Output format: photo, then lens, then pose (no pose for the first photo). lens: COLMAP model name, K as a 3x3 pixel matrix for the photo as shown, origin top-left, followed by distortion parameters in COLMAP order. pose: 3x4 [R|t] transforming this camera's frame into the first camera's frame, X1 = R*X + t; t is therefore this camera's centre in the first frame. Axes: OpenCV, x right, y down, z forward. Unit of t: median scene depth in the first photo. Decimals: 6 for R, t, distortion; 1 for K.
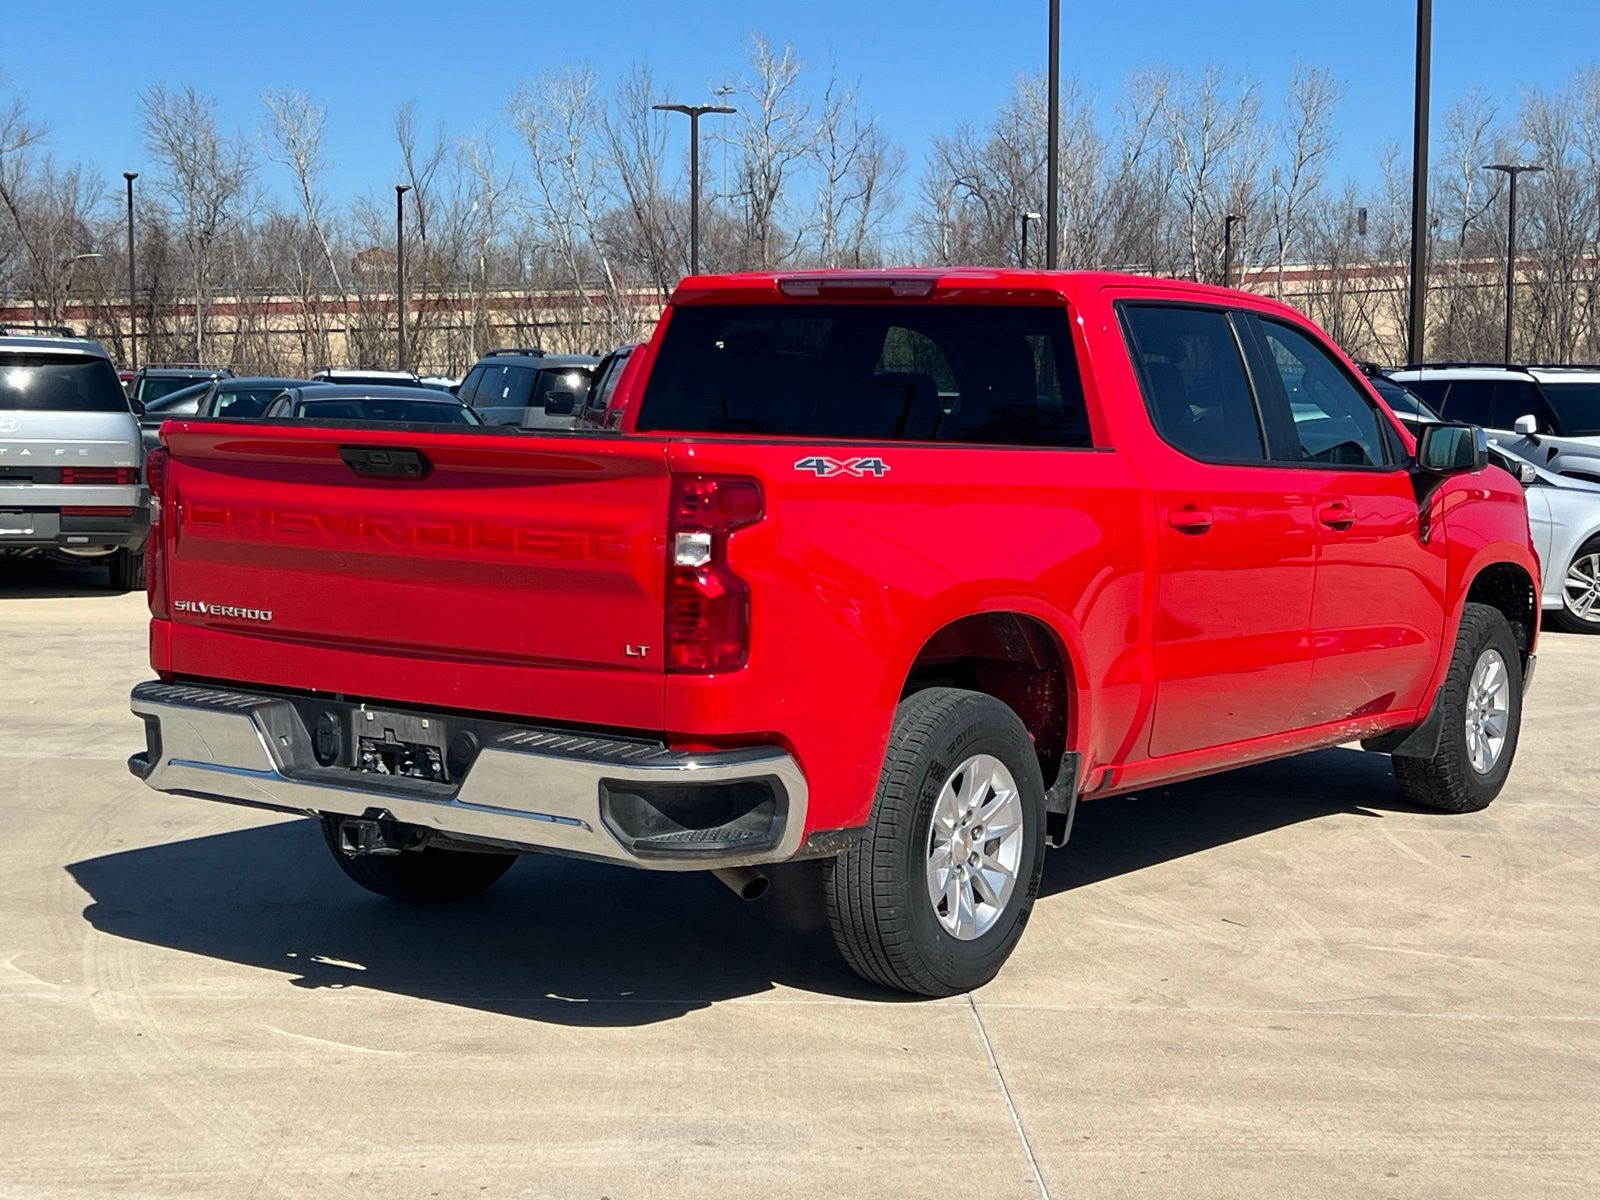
lens RADIAL K [[2415.6, 0, 801.0], [0, 2415.6, 604.0], [0, 0, 1]] dist [0.135799, 0.000000]
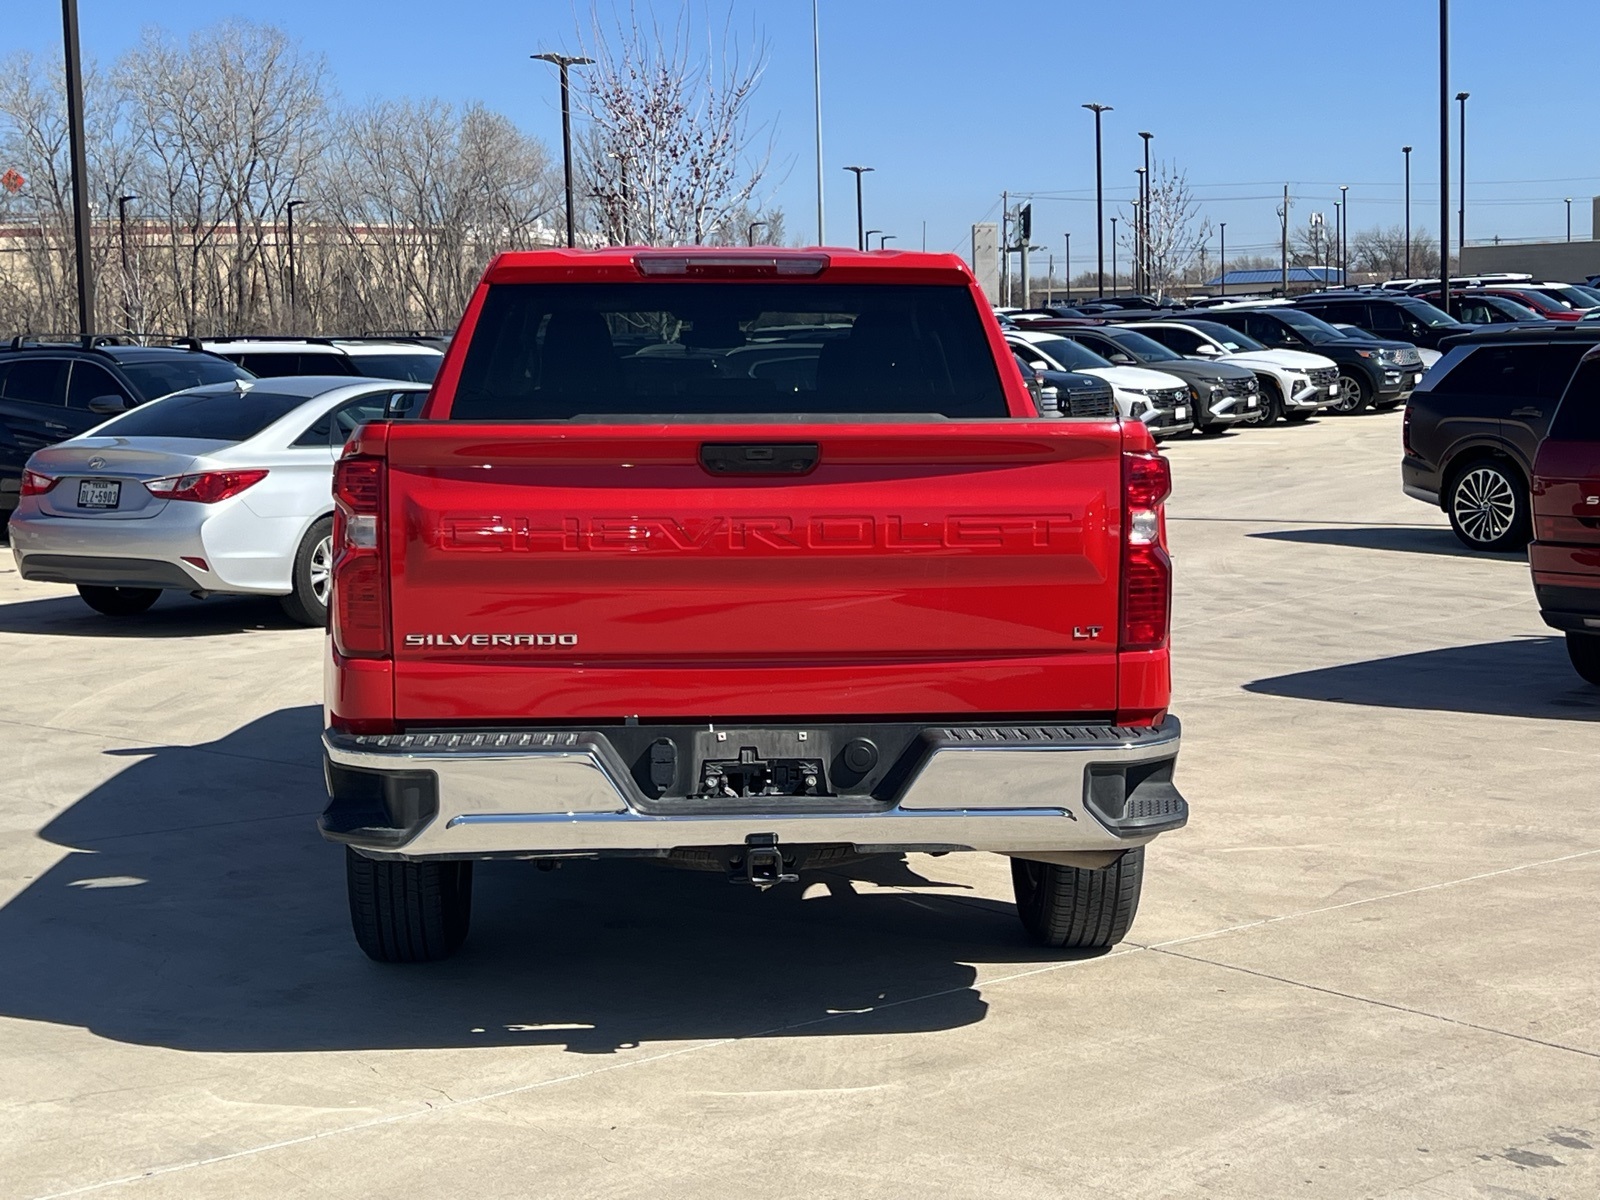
lens RADIAL K [[2415.6, 0, 788.6], [0, 2415.6, 597.2], [0, 0, 1]] dist [0.135799, 0.000000]
pose [[0.804644, -0.082223, 0.588036, -0.689764], [0.077031, 0.996451, 0.033924, -0.035304], [-0.588739, 0.018000, 0.808123, 0.244352]]
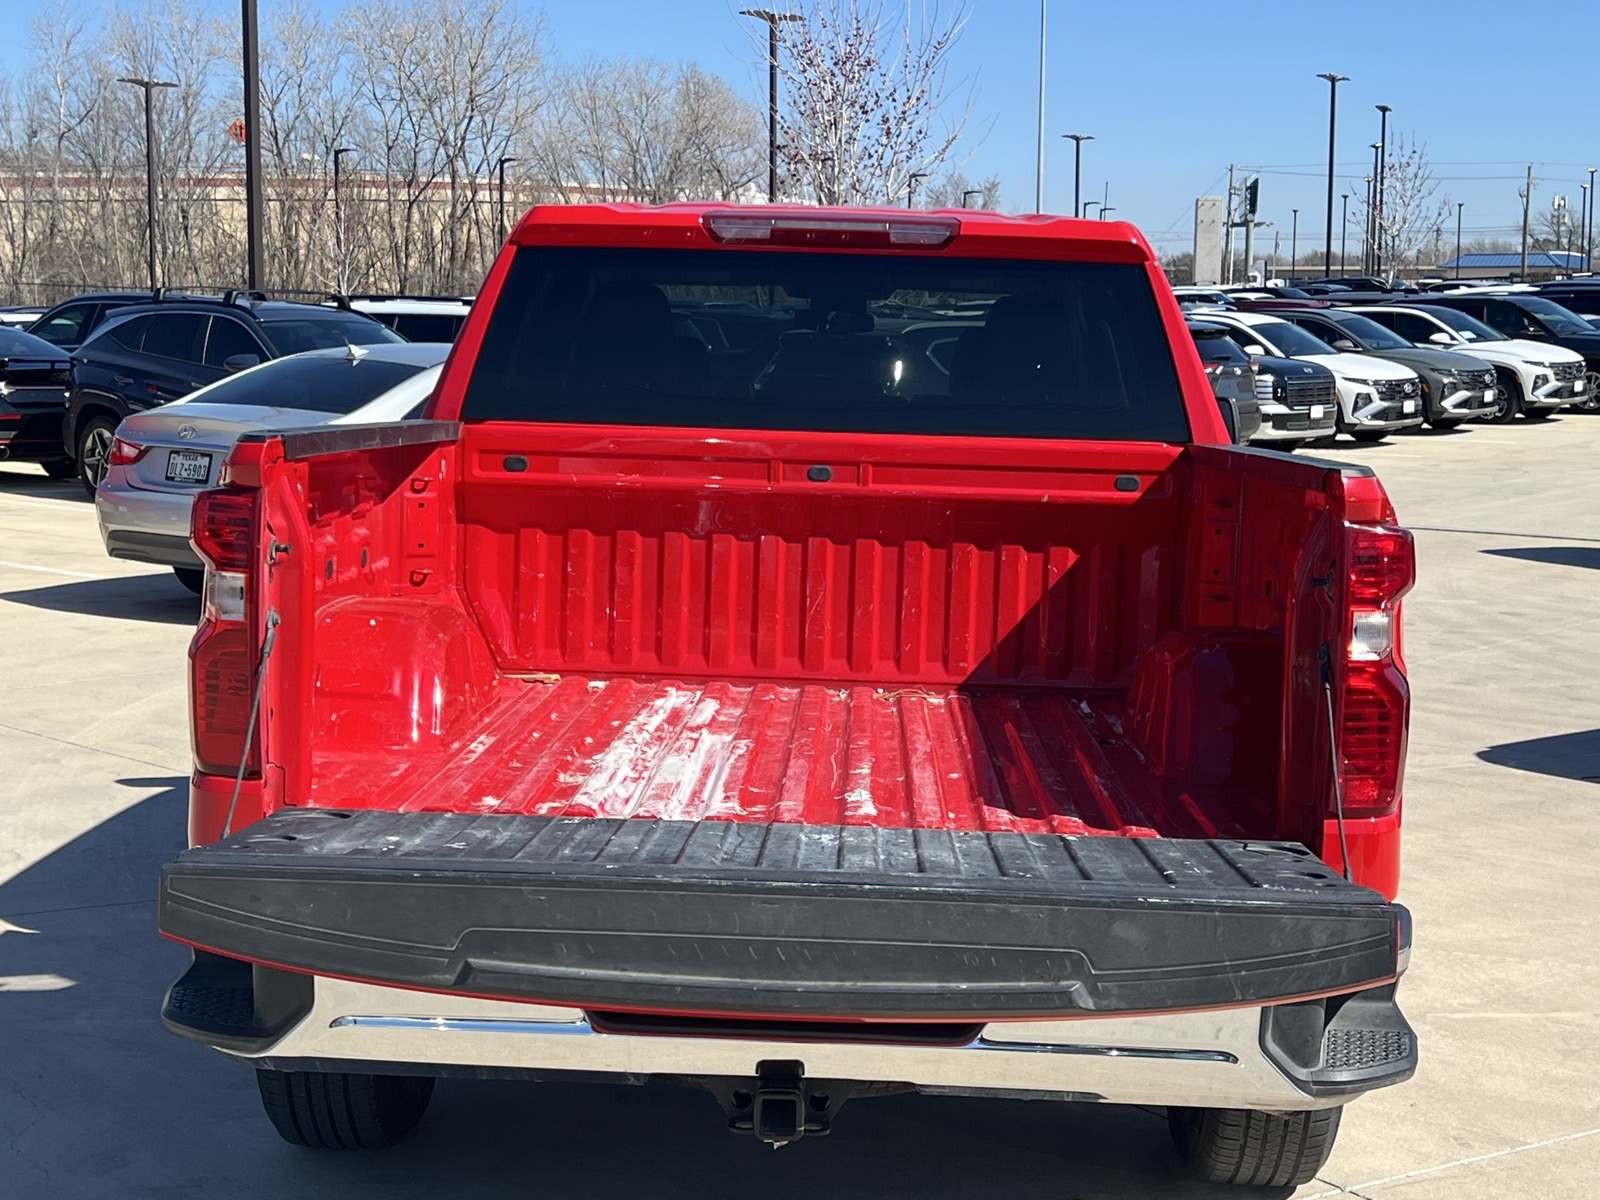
lens RADIAL K [[2415.6, 0, 777.4], [0, 2415.6, 640.4], [0, 0, 1]] dist [0.135799, 0.000000]
pose [[0.855844, -0.063286, 0.513348, -0.485846], [0.038421, 0.997523, 0.058921, -0.061356], [-0.515805, -0.030704, 0.856155, 0.454486]]
